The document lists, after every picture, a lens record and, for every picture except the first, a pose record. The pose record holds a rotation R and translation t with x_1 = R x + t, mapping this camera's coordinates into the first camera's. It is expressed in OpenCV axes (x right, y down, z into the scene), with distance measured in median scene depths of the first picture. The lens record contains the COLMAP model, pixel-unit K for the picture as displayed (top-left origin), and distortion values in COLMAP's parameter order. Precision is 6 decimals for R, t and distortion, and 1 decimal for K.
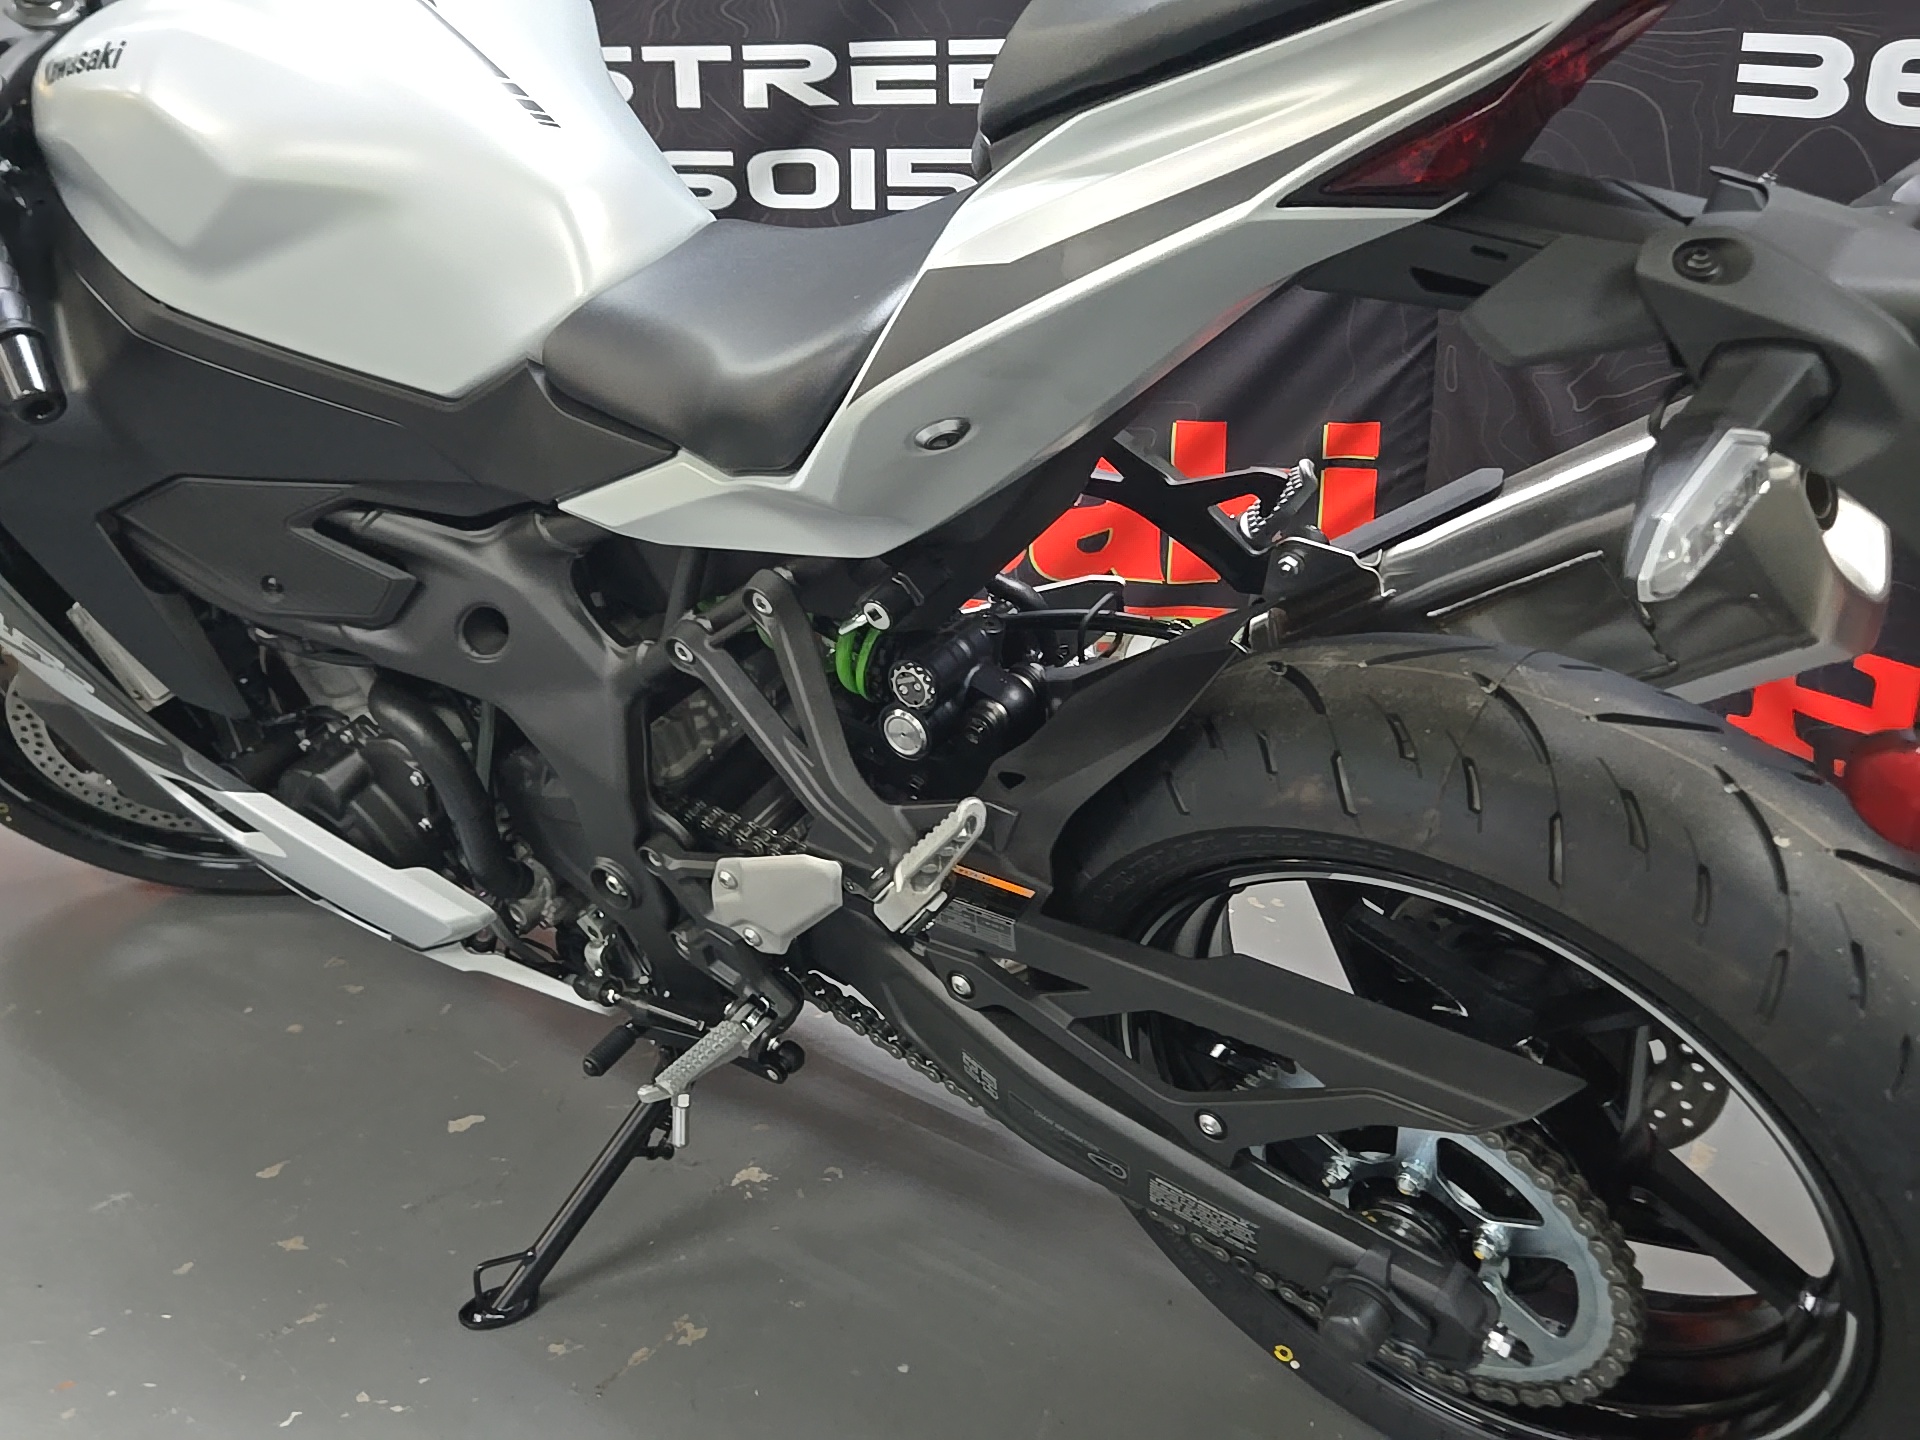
lens RADIAL K [[2065.8, 0, 965.3], [0, 2065.8, 726.3], [0, 0, 1]] dist [0.075313, -0.060087]
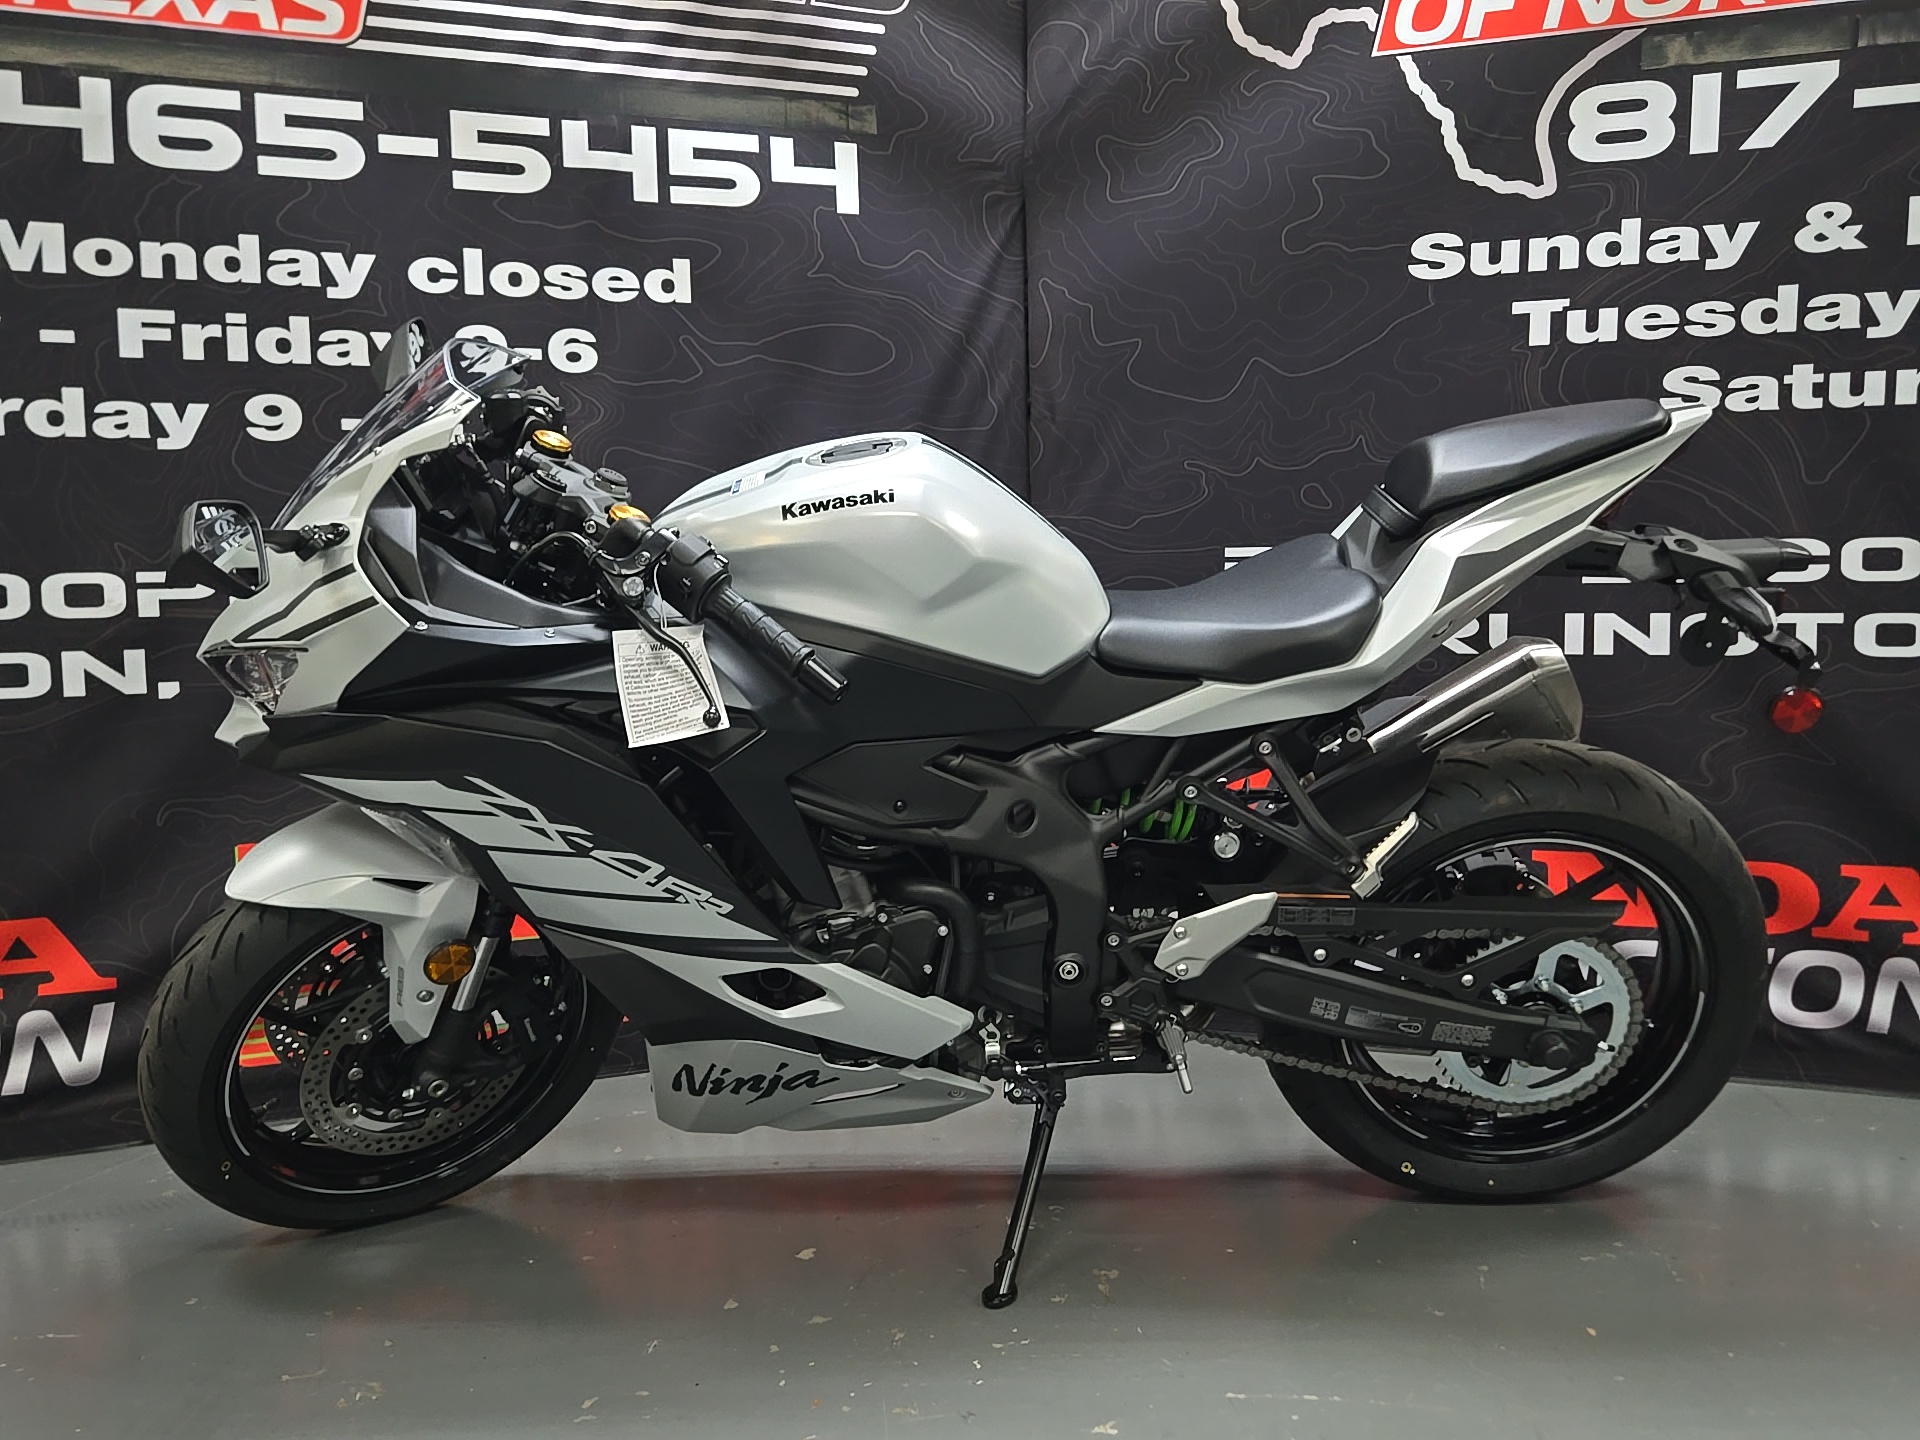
lens RADIAL K [[1914.3, 0, 960.0], [0, 1914.3, 720.0], [0, 0, 1]] dist [0.073417, -0.042960]
pose [[0.767779, -0.045107, 0.639125, -1.348844], [0.235410, 0.947608, -0.215919, 0.218596], [-0.595900, 0.316234, 0.738173, -0.179445]]
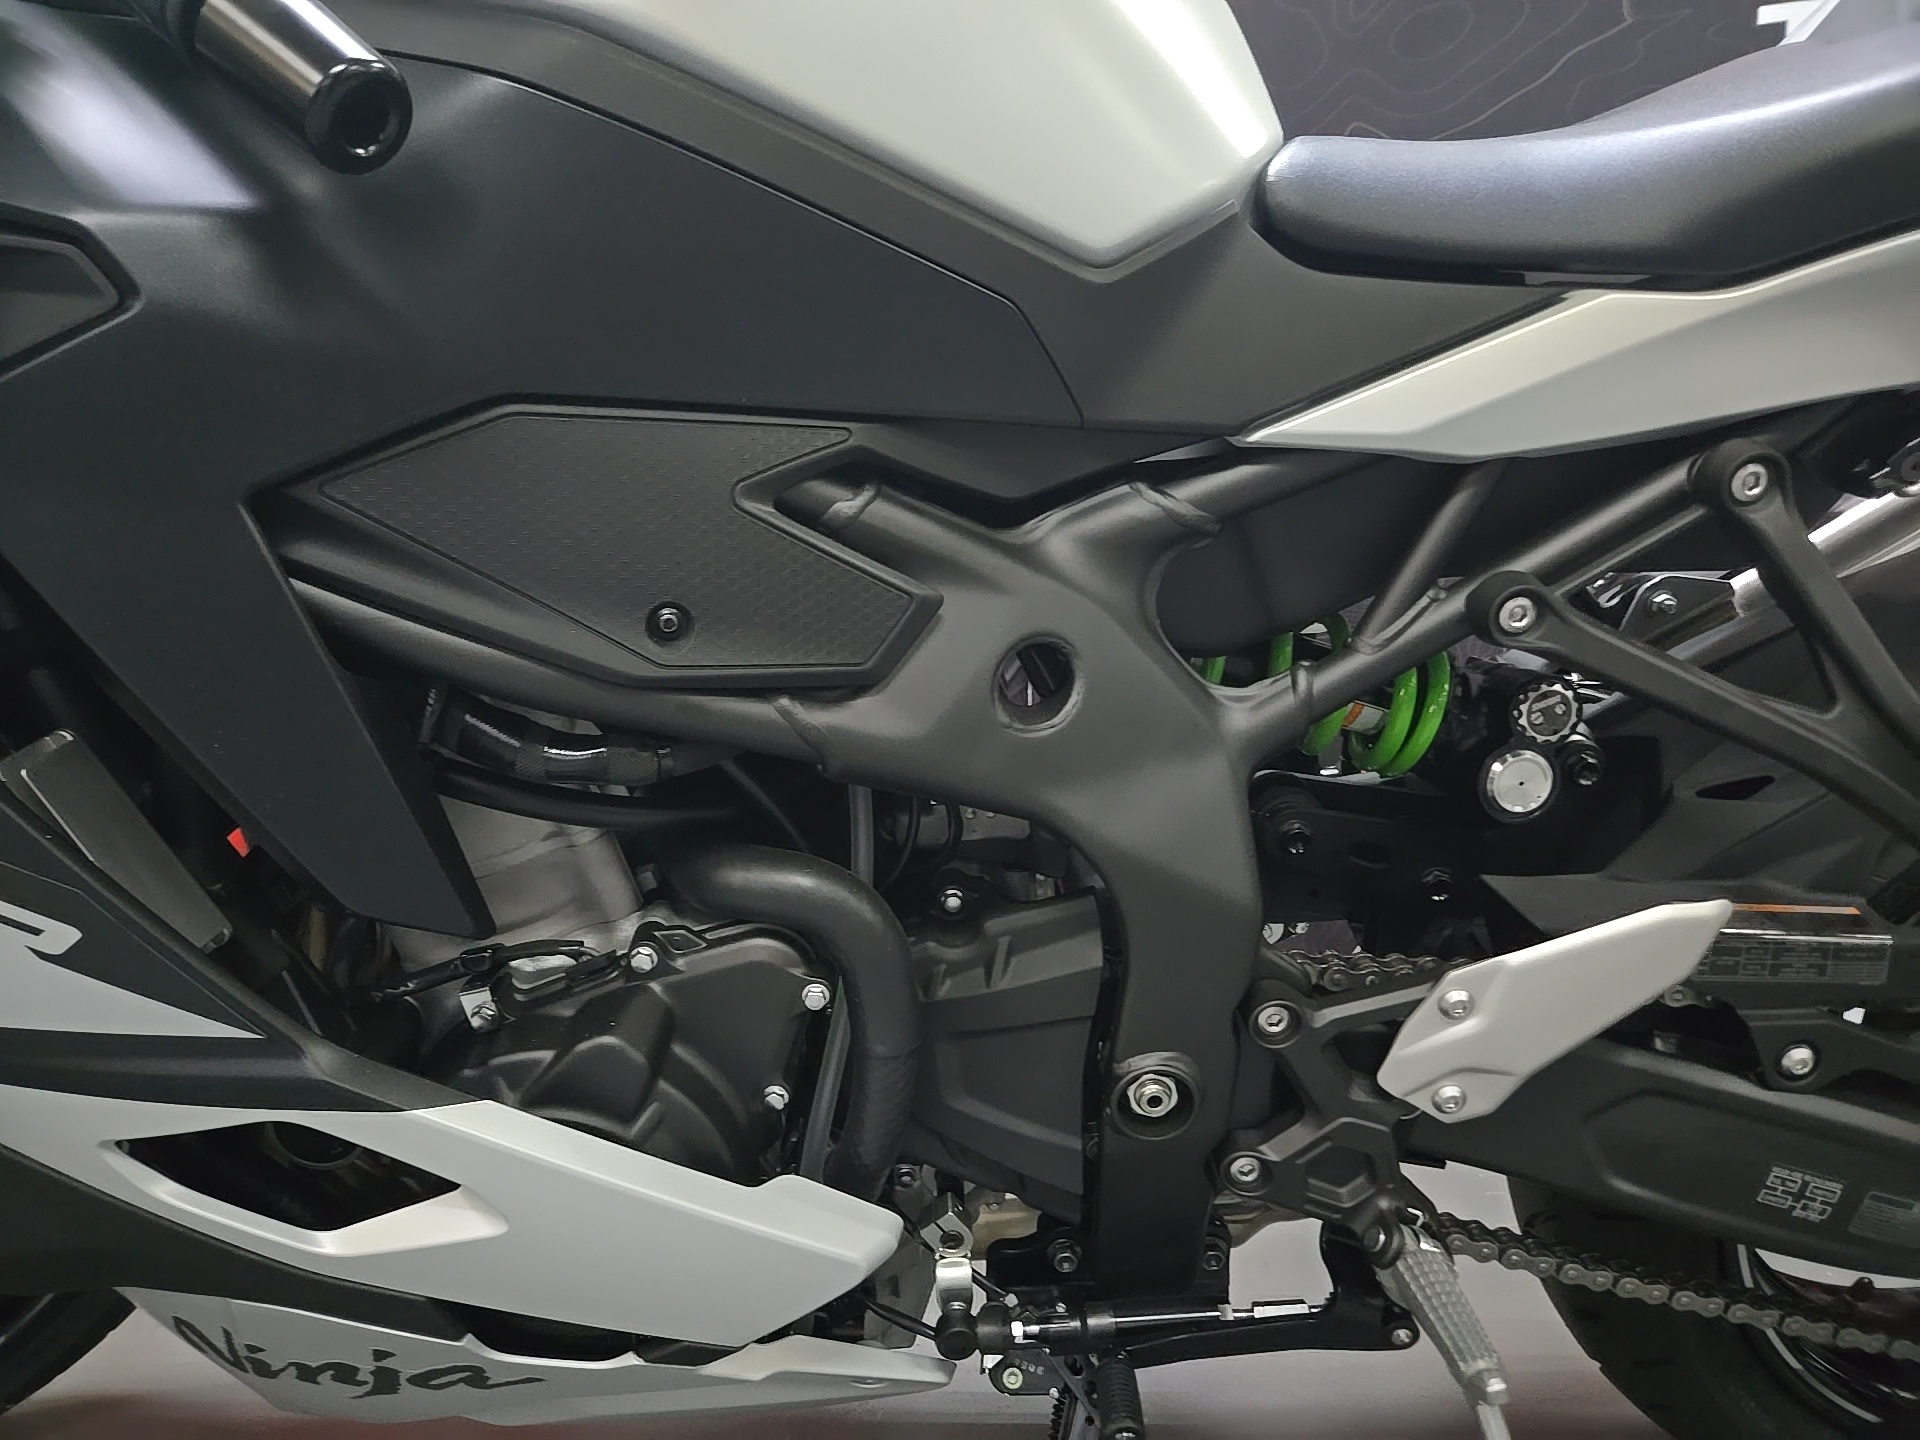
lens RADIAL K [[1341.4, 0, 966.4], [0, 1341.4, 719.4], [0, 0, 1]] dist [0.075166, -0.075795]
pose [[0.764963, -0.016618, 0.643860, -0.530522], [0.226013, 0.943023, -0.244185, 0.059981], [-0.603117, 0.332313, 0.725133, 0.762221]]
